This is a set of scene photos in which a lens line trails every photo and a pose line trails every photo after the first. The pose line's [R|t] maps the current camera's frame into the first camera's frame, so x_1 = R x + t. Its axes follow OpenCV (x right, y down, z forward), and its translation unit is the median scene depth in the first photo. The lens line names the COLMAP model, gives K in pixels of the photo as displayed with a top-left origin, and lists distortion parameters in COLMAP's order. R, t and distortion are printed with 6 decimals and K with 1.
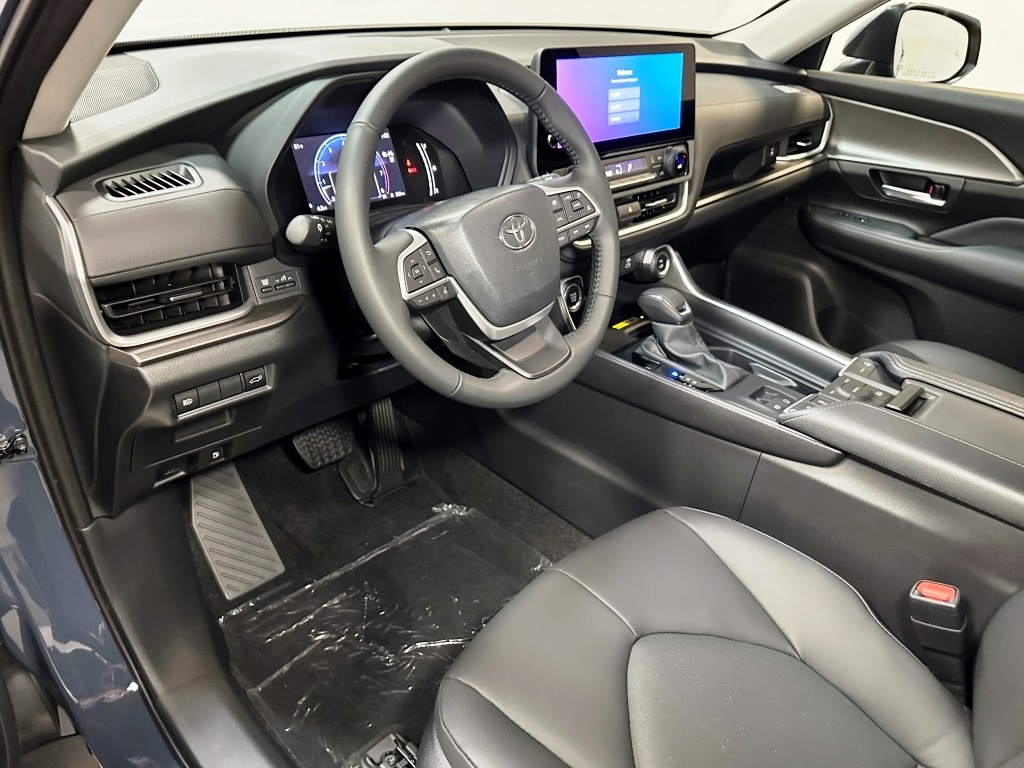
lens RADIAL K [[691.3, 0, 482.4], [0, 691.3, 393.2], [0, 0, 1]] dist [0.010302, -0.012407]
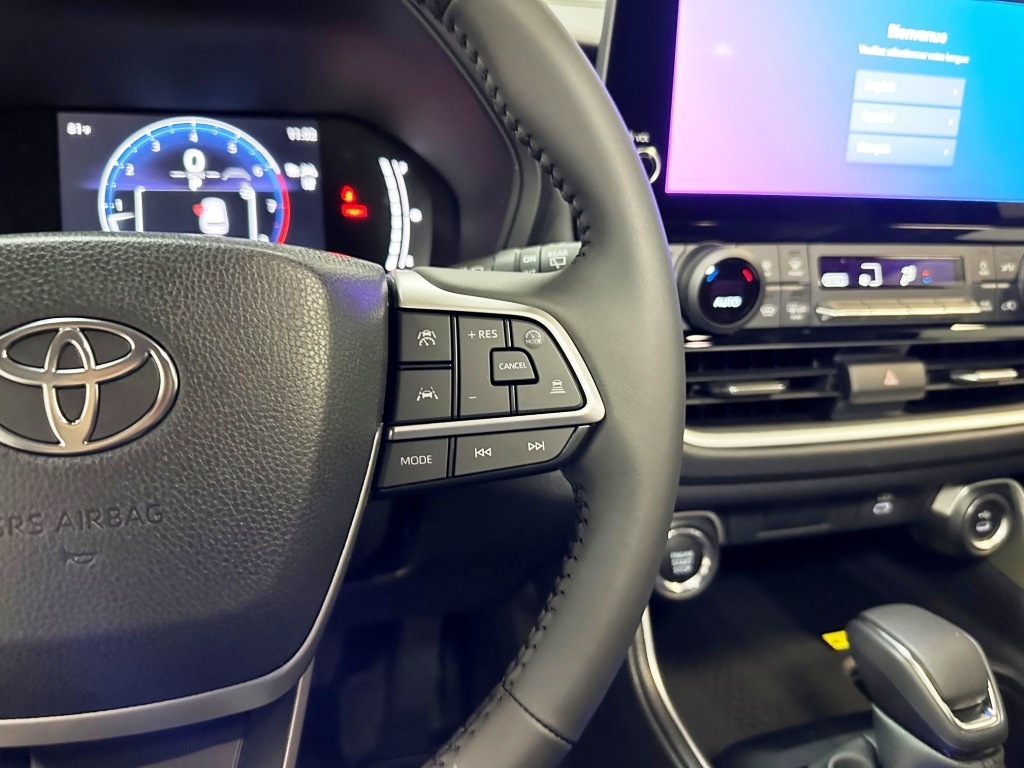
lens RADIAL K [[716.8, 0, 512.8], [0, 716.8, 380.8], [0, 0, 1]] dist [-0.032883, -0.007324]
pose [[0.872707, 0.196650, -0.446890, 0.210666], [-0.264872, 0.959593, -0.094995, -0.174649], [0.410152, 0.201271, 0.889531, 0.571788]]
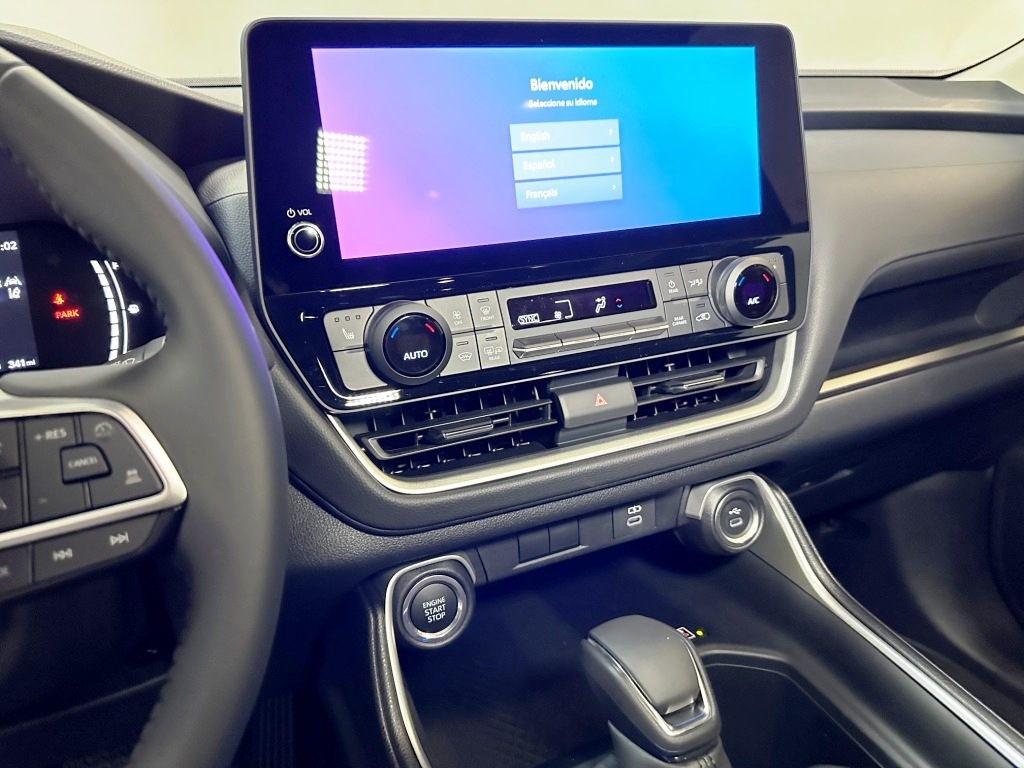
lens RADIAL K [[691.3, 0, 510.3], [0, 691.3, 388.2], [0, 0, 1]] dist [0.010302, -0.012407]
pose [[0.936103, 0.033052, -0.350169, 0.312095], [-0.101129, 0.978828, -0.177958, -0.198820], [0.336873, 0.201999, 0.919626, 0.613493]]
